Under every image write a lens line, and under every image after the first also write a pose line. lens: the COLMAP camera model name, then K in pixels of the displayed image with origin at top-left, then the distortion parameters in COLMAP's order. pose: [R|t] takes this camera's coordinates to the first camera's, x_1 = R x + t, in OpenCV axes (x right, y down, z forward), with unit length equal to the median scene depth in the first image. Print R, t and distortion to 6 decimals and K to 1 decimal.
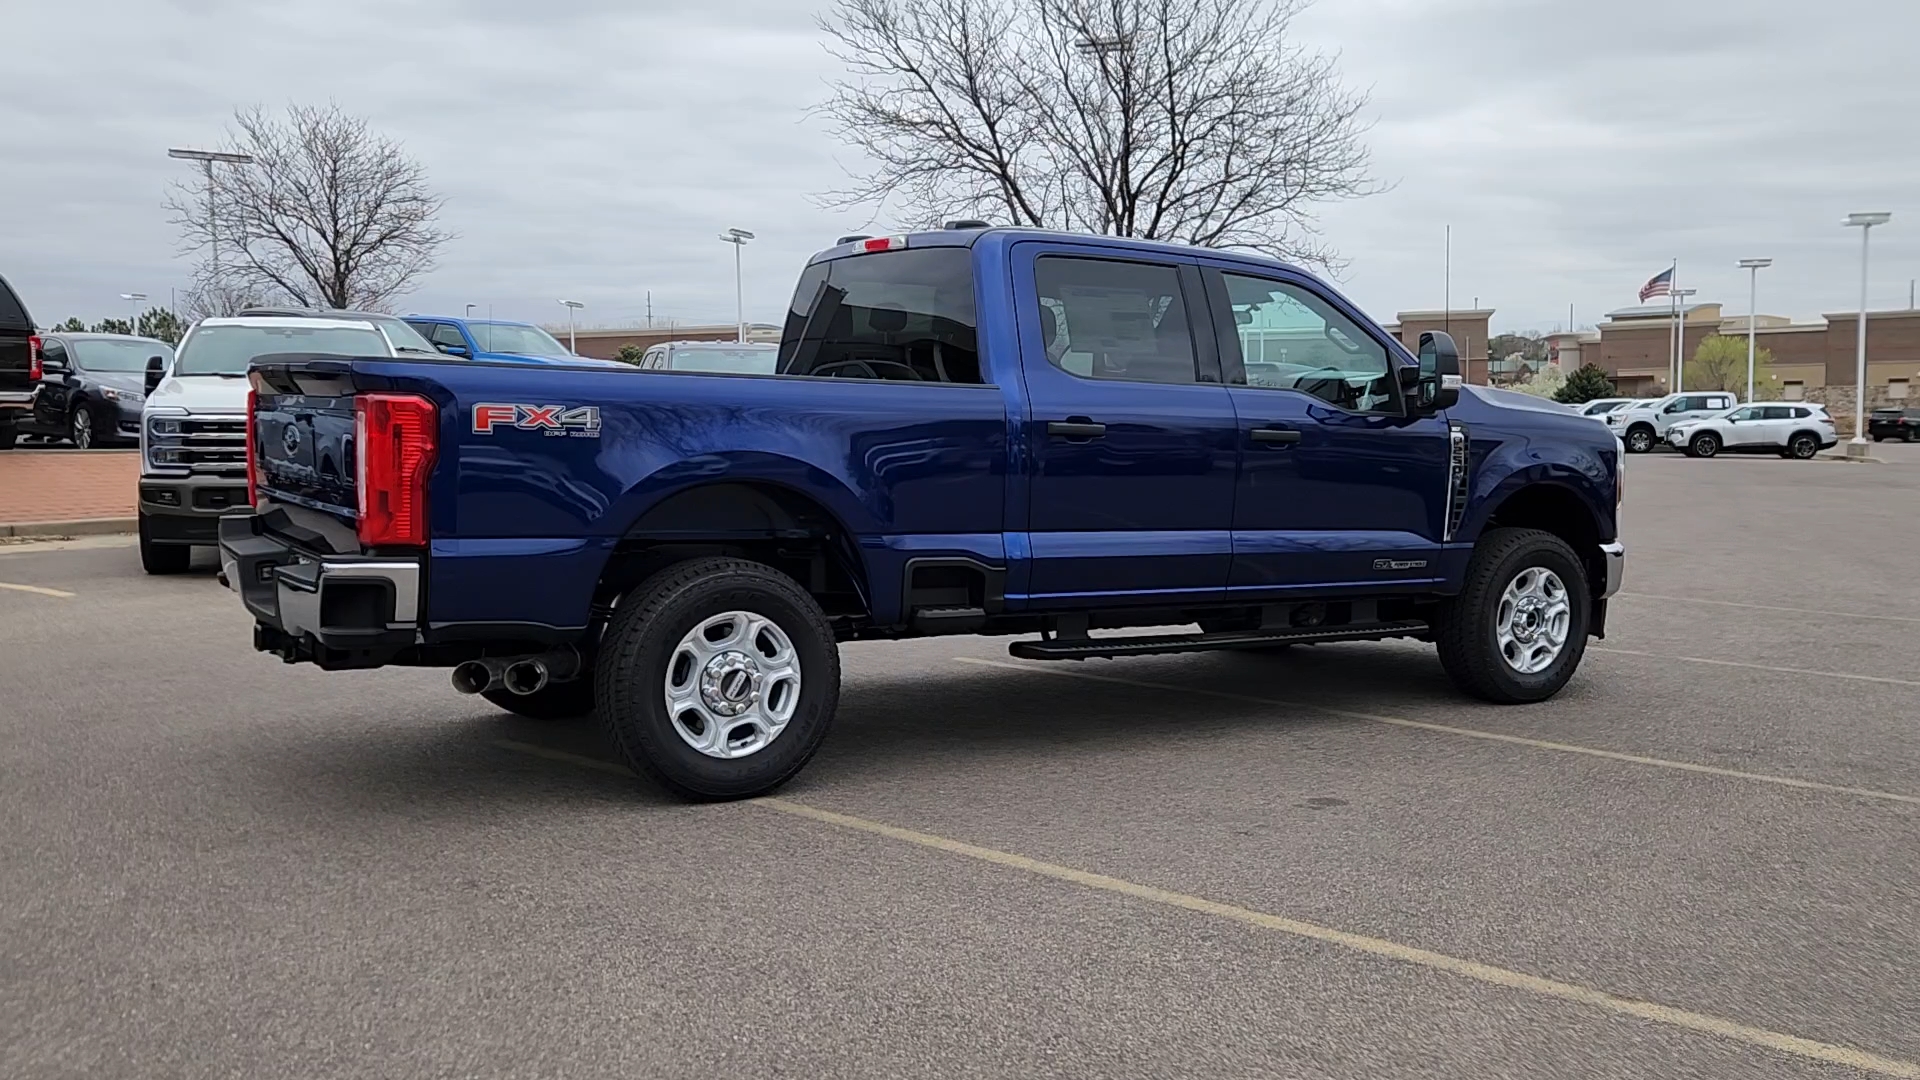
lens RADIAL K [[1671.3, 0, 948.8], [0, 1671.3, 544.6], [0, 0, 1]] dist [0.037099, -0.018041]
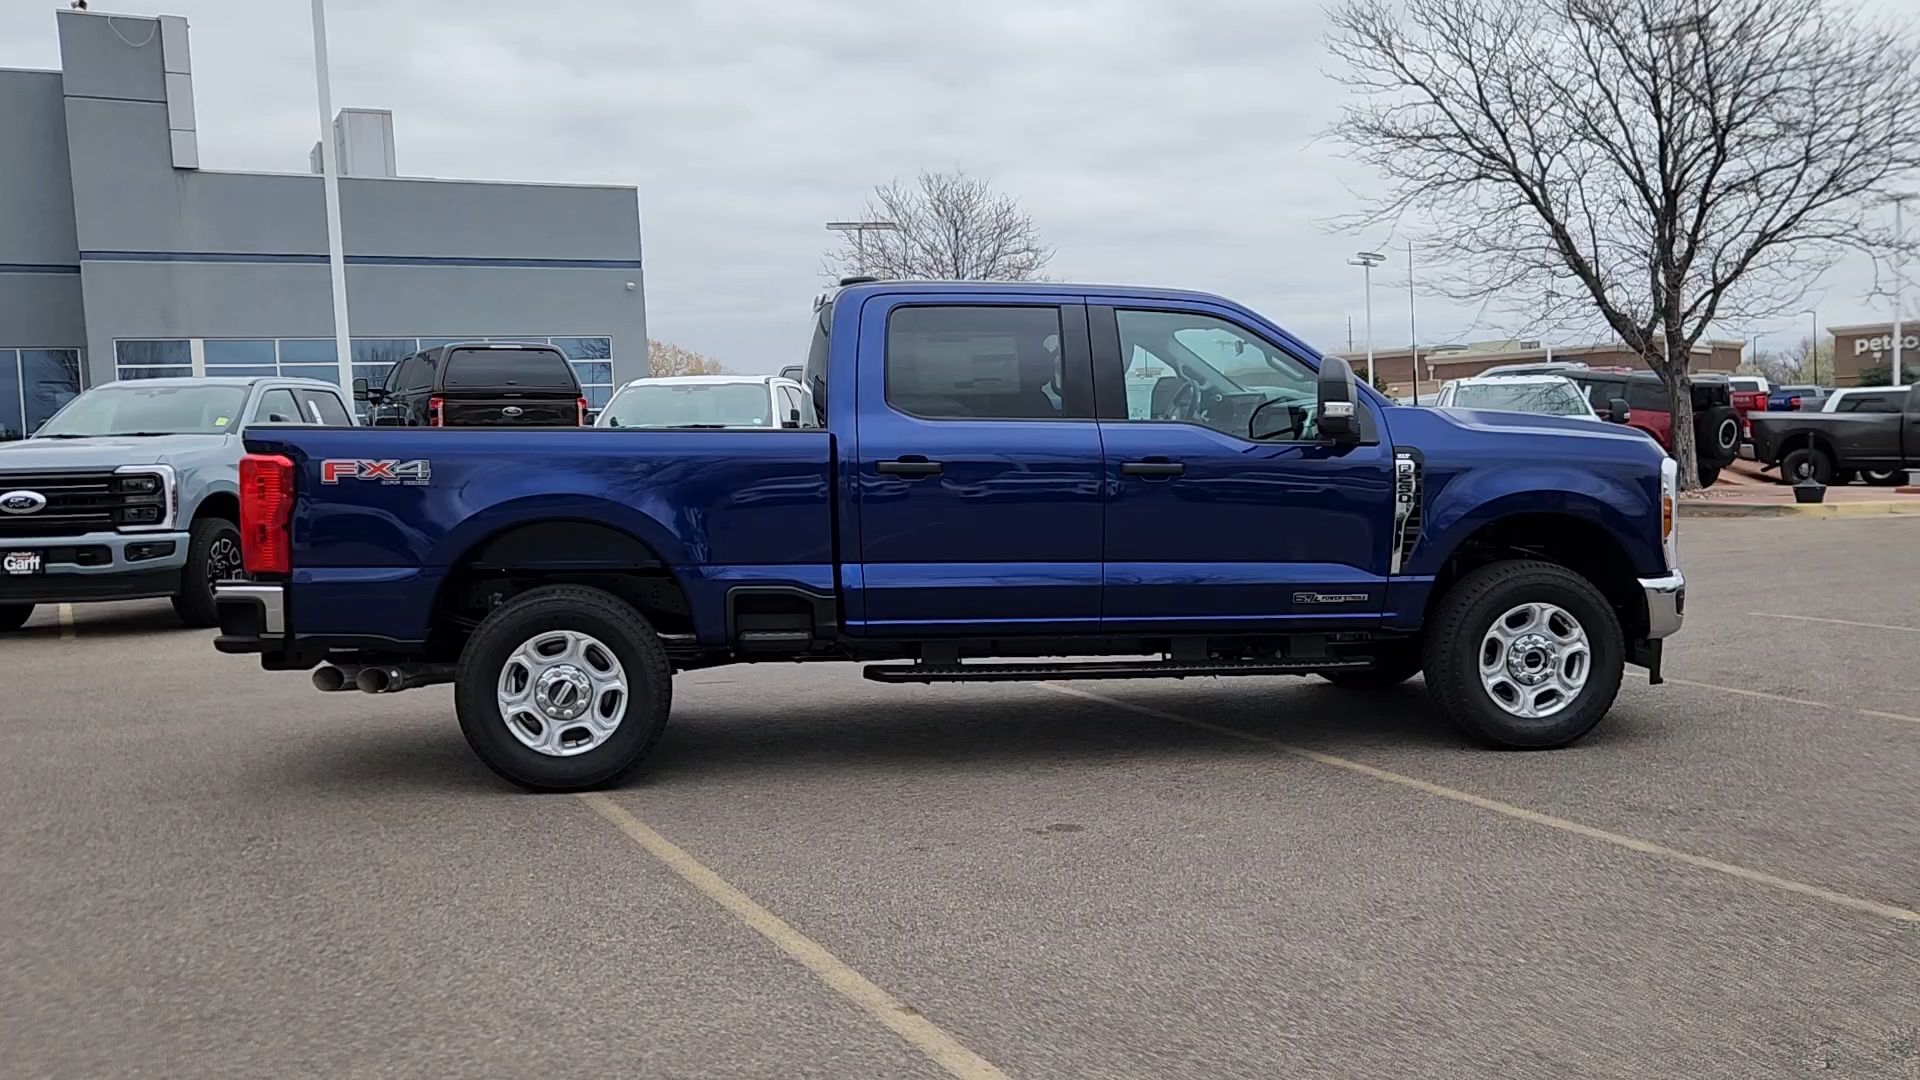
lens RADIAL K [[1671.3, 0, 951.6], [0, 1671.3, 553.5], [0, 0, 1]] dist [0.037099, -0.018041]
pose [[0.914290, 0.000706, -0.405060, 0.586964], [-0.005330, 0.999933, -0.010289, -0.003464], [0.405025, 0.011566, 0.914232, 0.036365]]
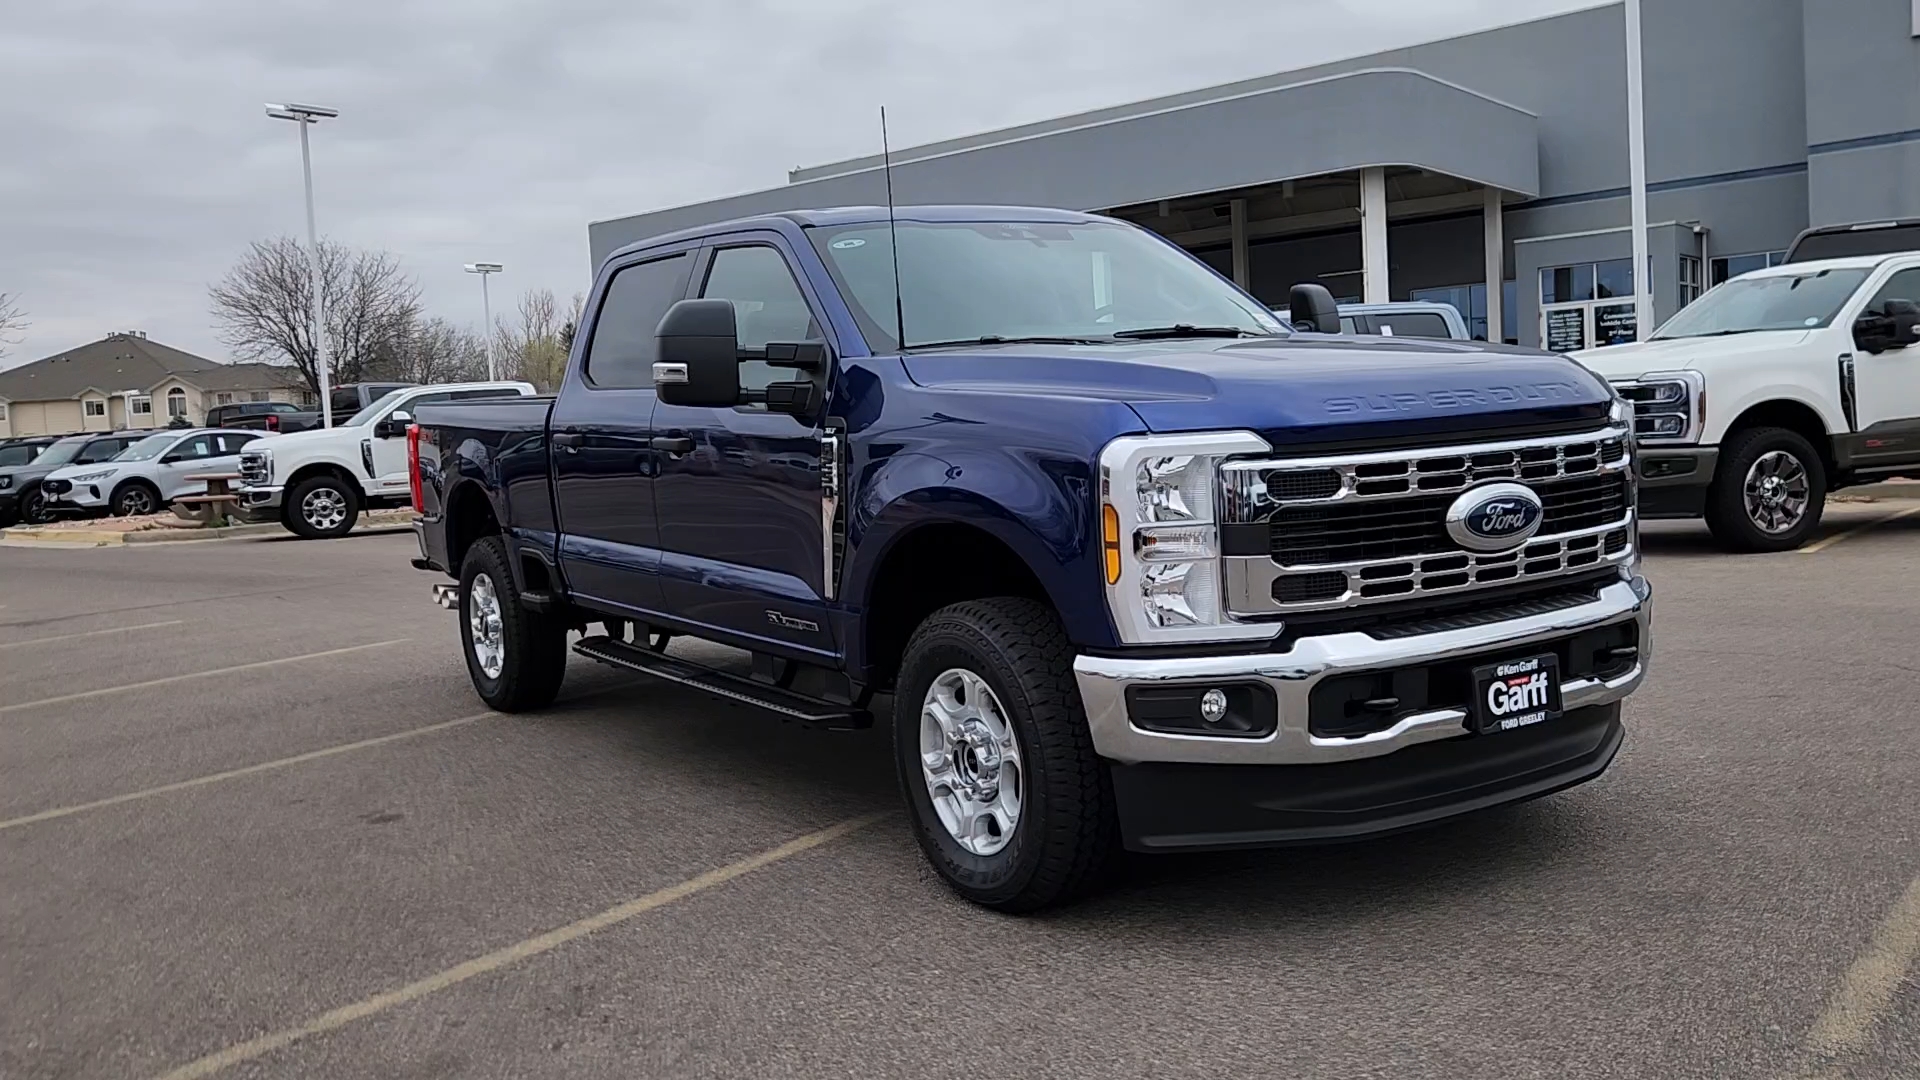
lens RADIAL K [[1673.0, 0, 952.3], [0, 1673.0, 545.1], [0, 0, 1]] dist [0.037429, -0.022894]
pose [[0.010831, 0.073208, -0.997258, 1.243345], [-0.029492, 0.996906, 0.072861, -0.095001], [0.999506, 0.028622, 0.012957, 1.347514]]
